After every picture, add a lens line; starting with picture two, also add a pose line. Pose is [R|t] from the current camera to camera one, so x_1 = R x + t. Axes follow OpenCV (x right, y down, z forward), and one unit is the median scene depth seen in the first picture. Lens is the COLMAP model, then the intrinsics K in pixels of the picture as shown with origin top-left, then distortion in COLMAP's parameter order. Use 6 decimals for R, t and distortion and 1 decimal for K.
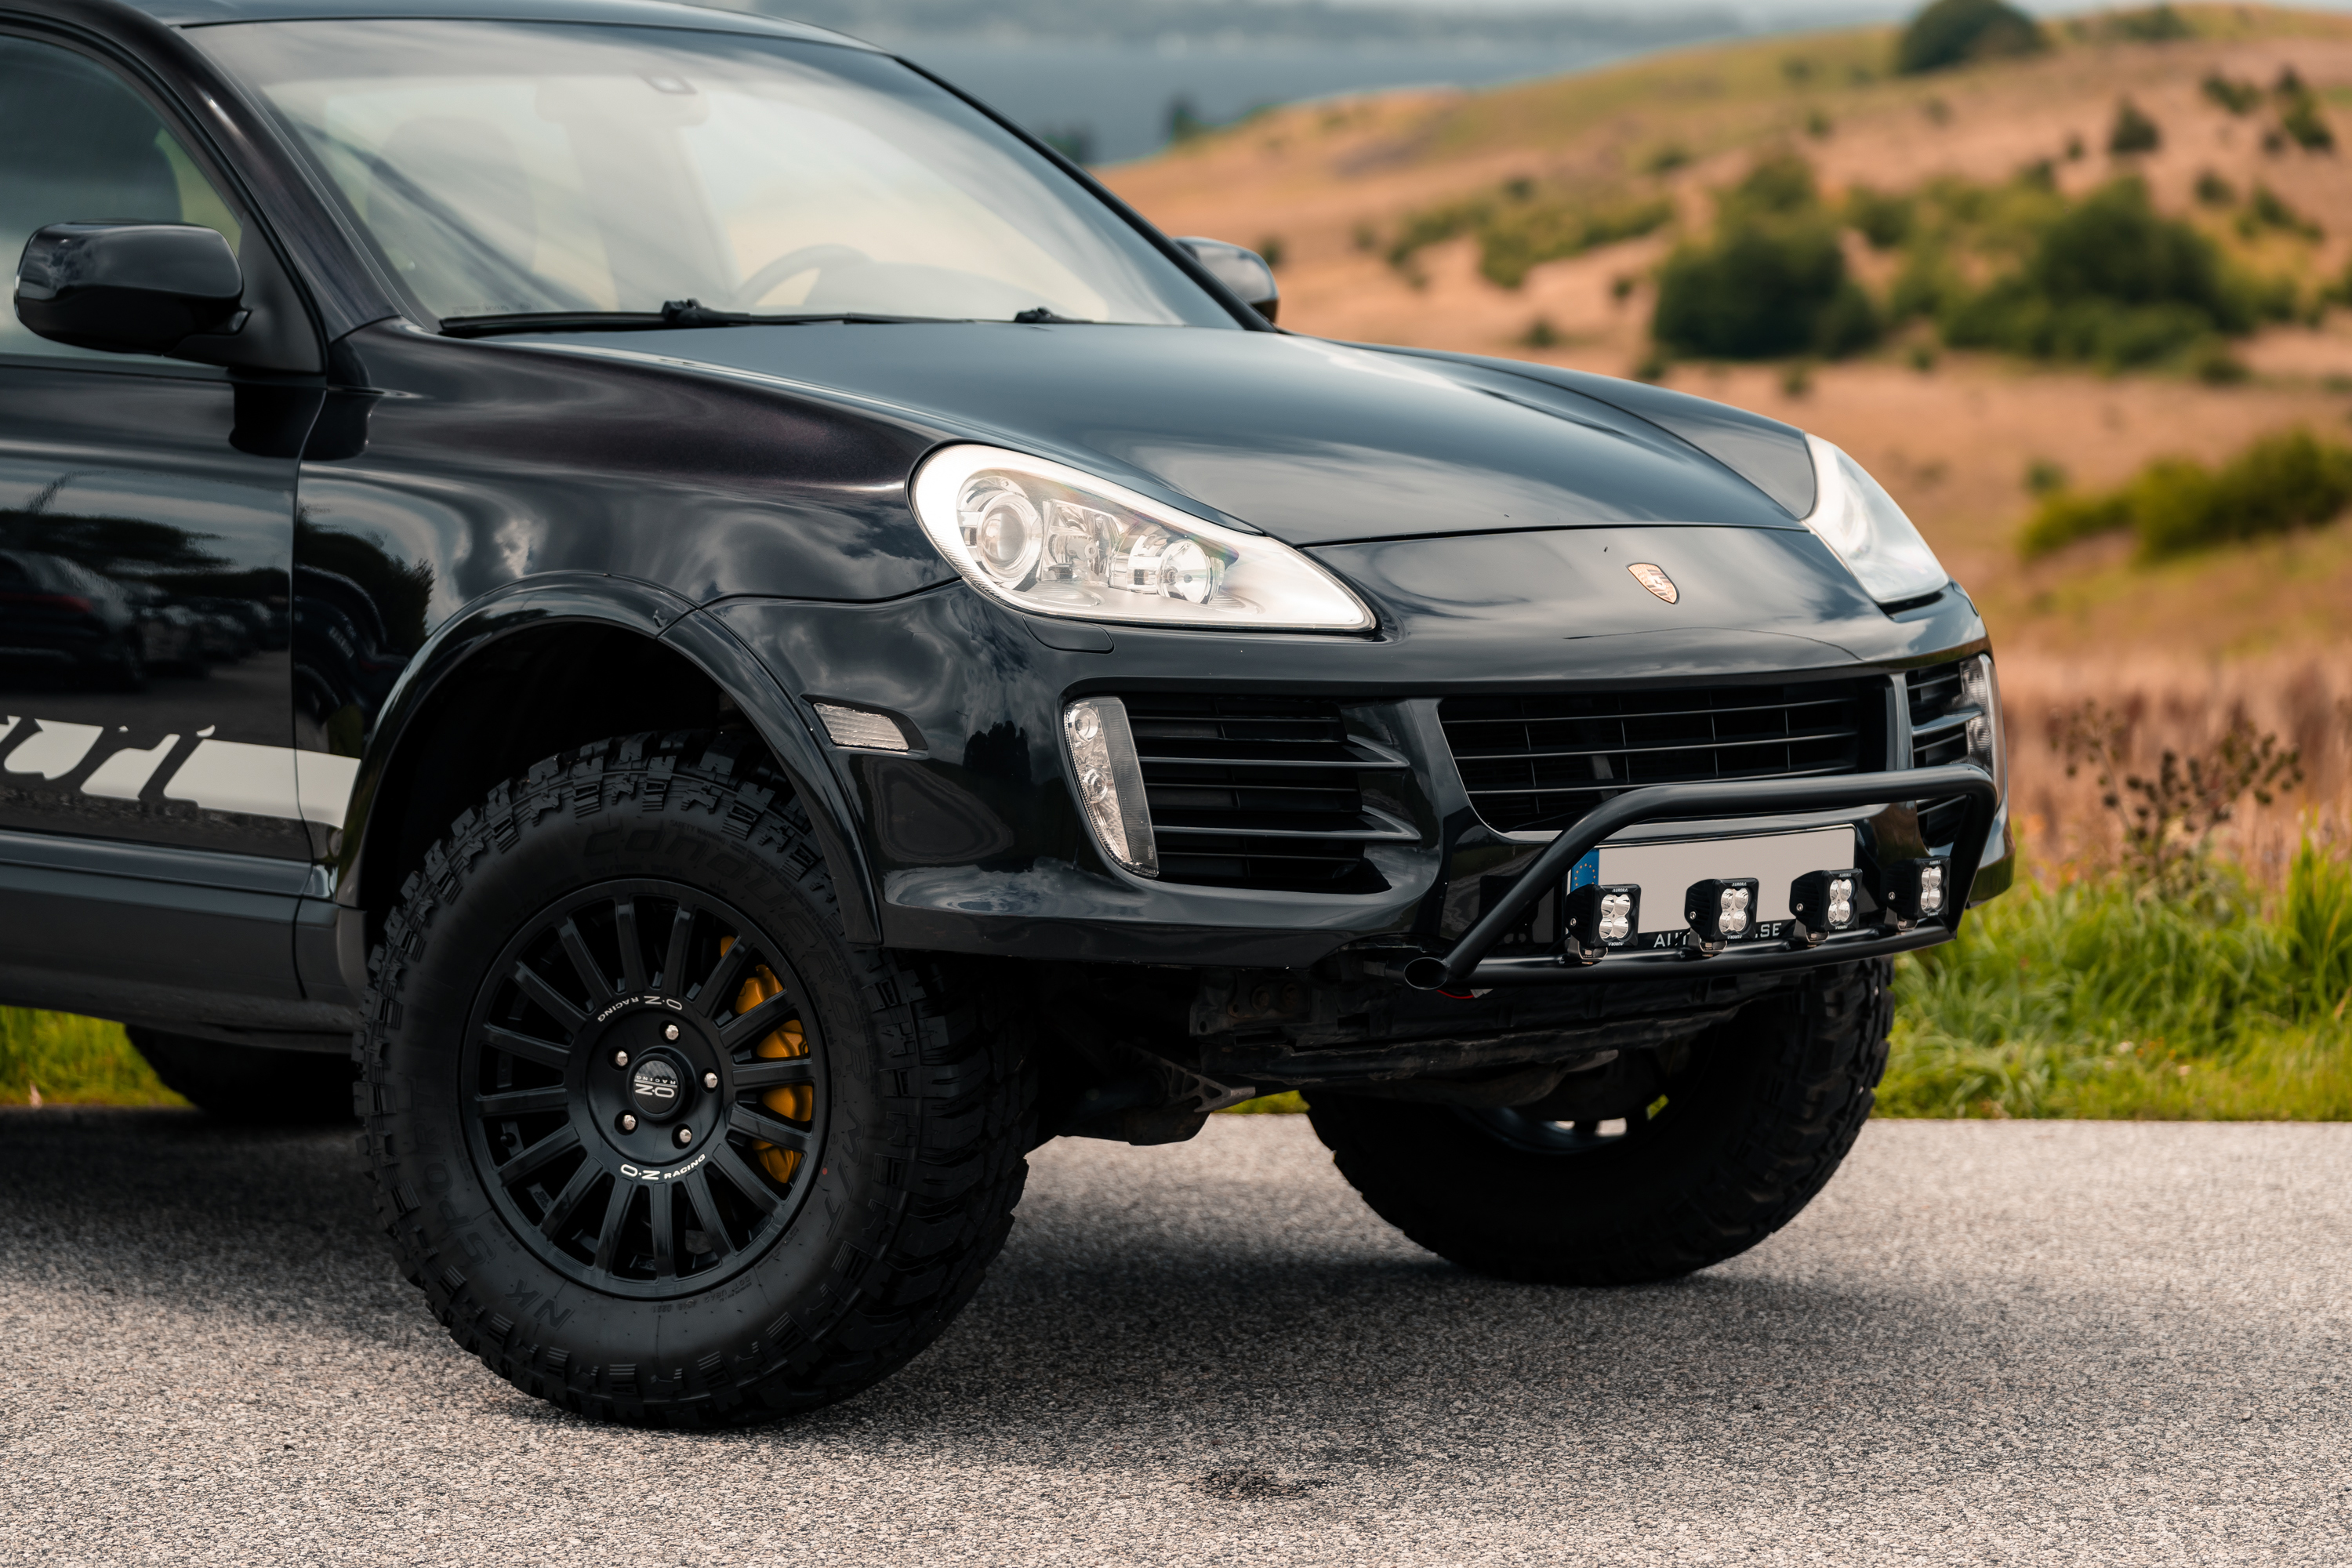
lens RADIAL K [[7118.5, 0, 1185.3], [0, 7118.5, 764.6], [0, 0, 1]] dist [-0.123130, 0.000000]
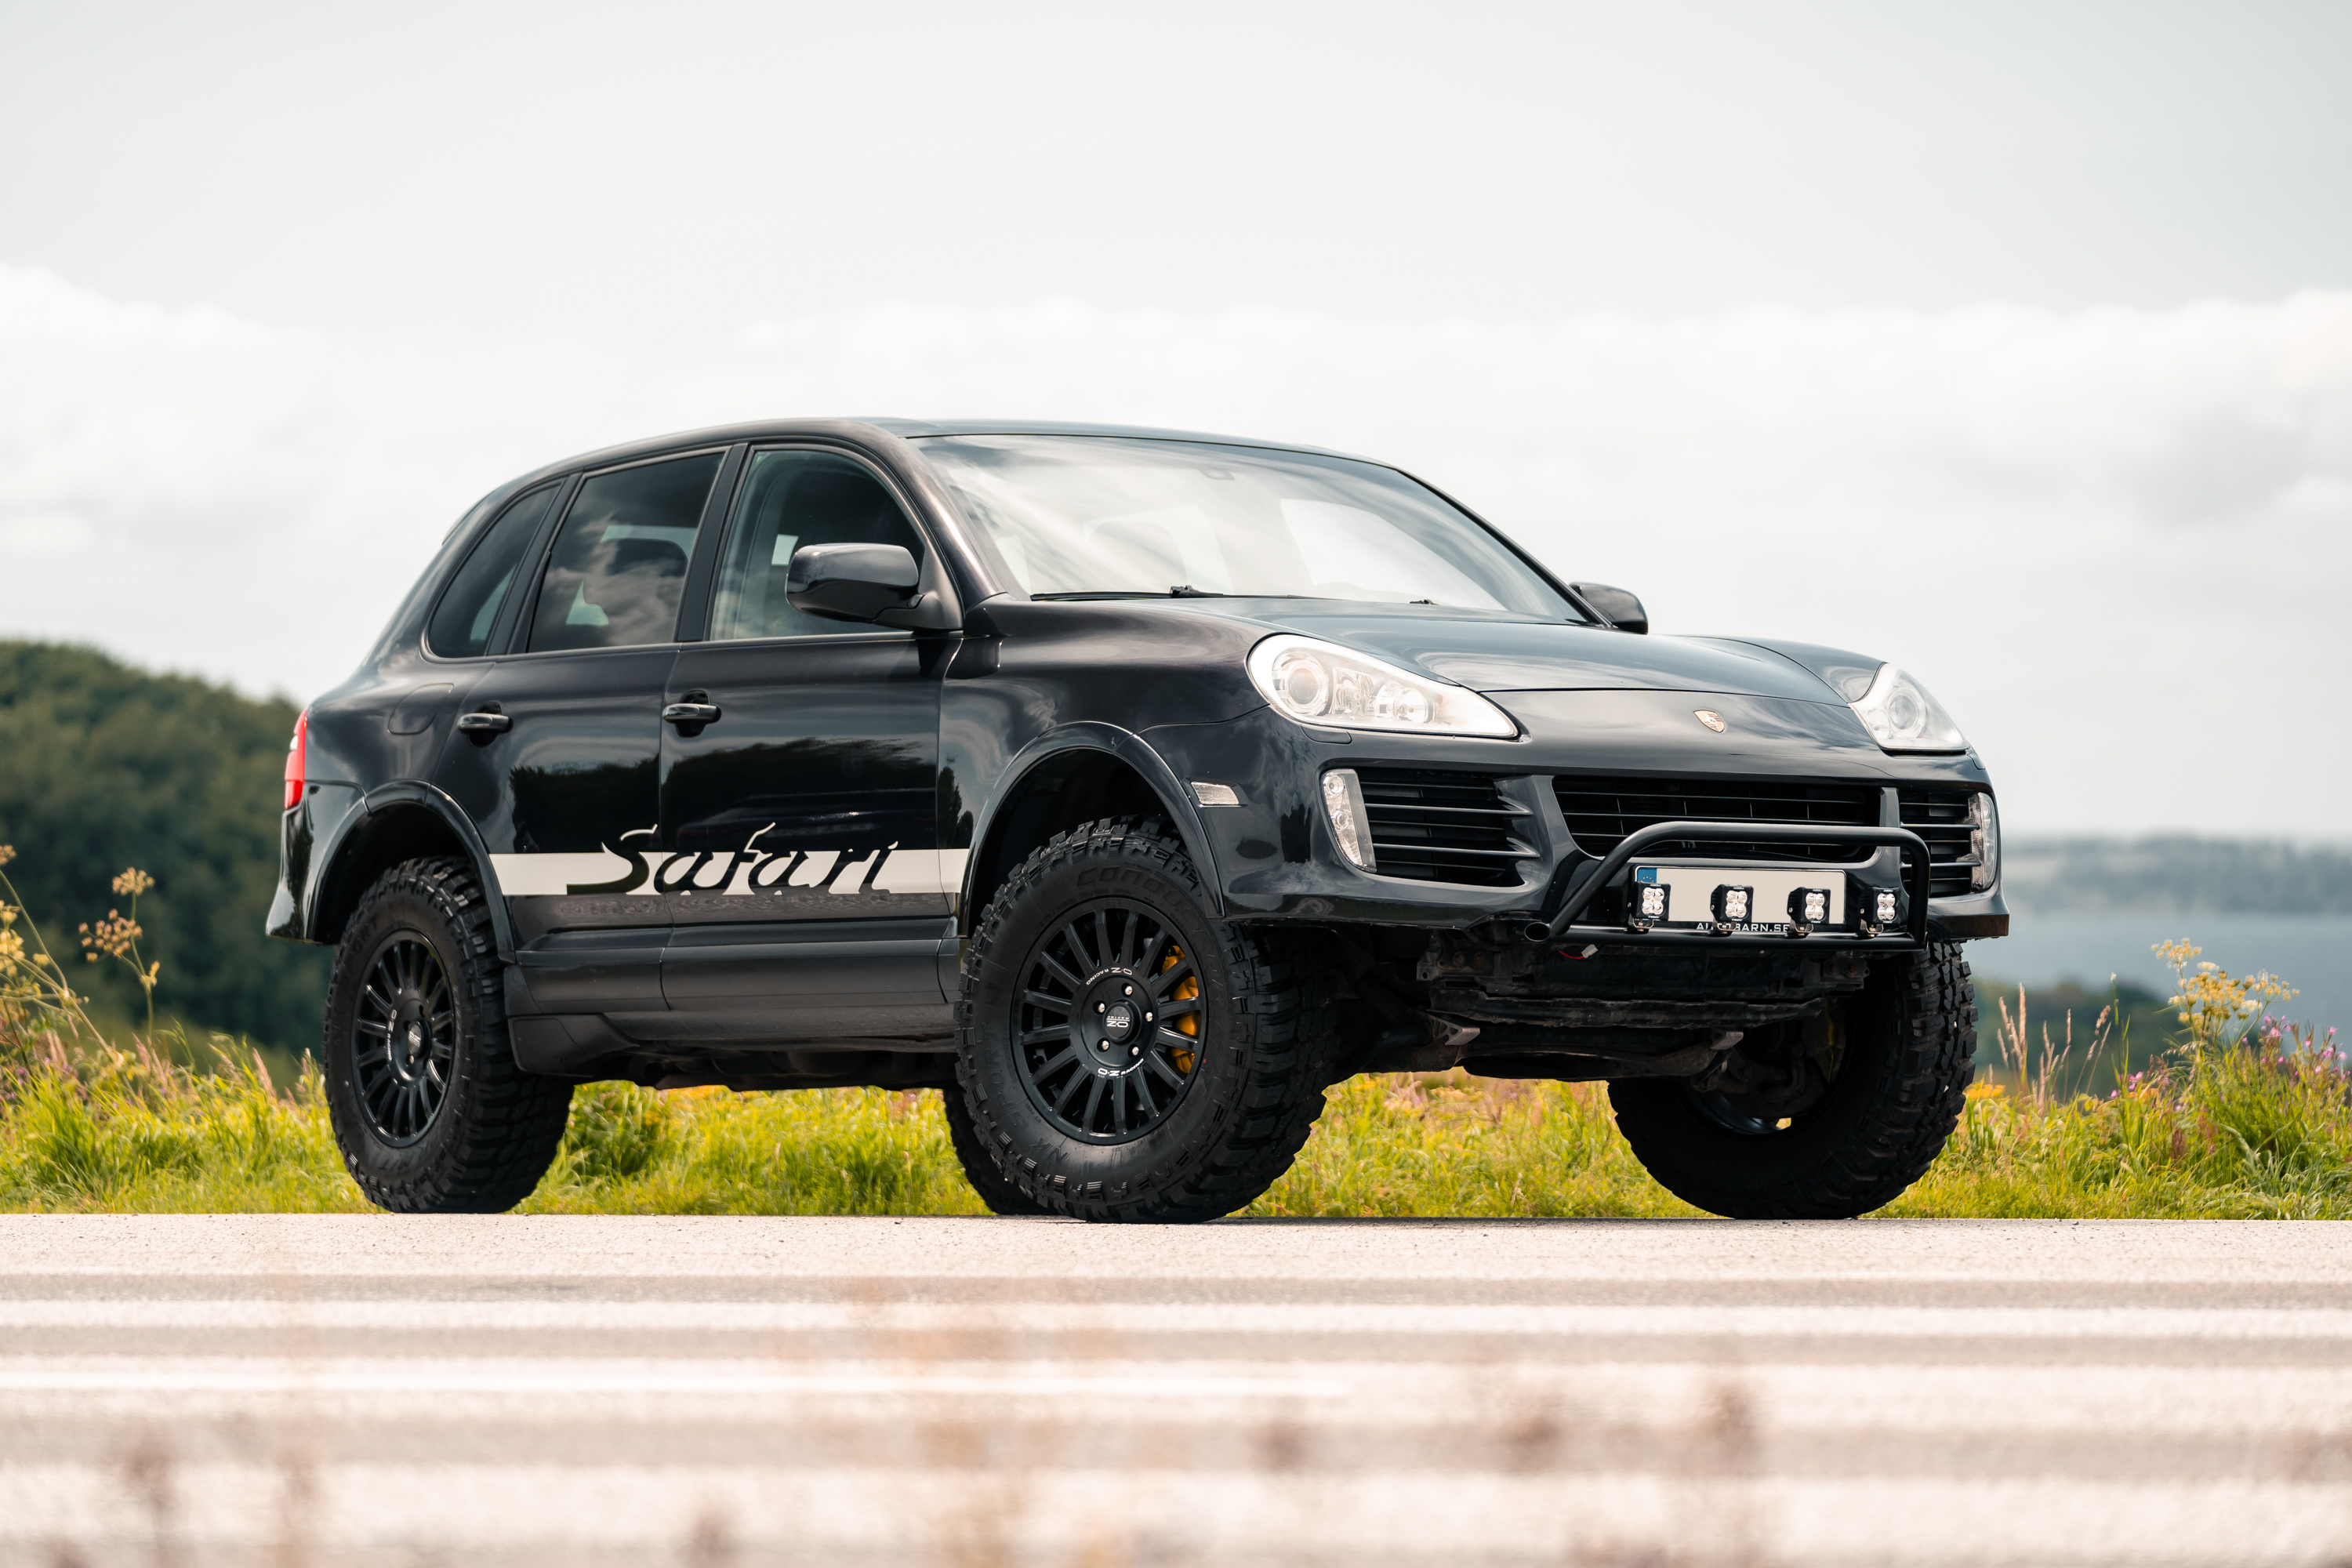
lens RADIAL K [[8282.8, 0, 1177.7], [0, 8282.8, 784.1], [0, 0, 1]] dist [0.108268, 0.000000]
pose [[0.976795, -0.015773, -0.213596, 0.361412], [-0.009652, 0.993030, -0.117470, 0.220312], [0.213960, 0.116805, 0.969834, -0.918842]]
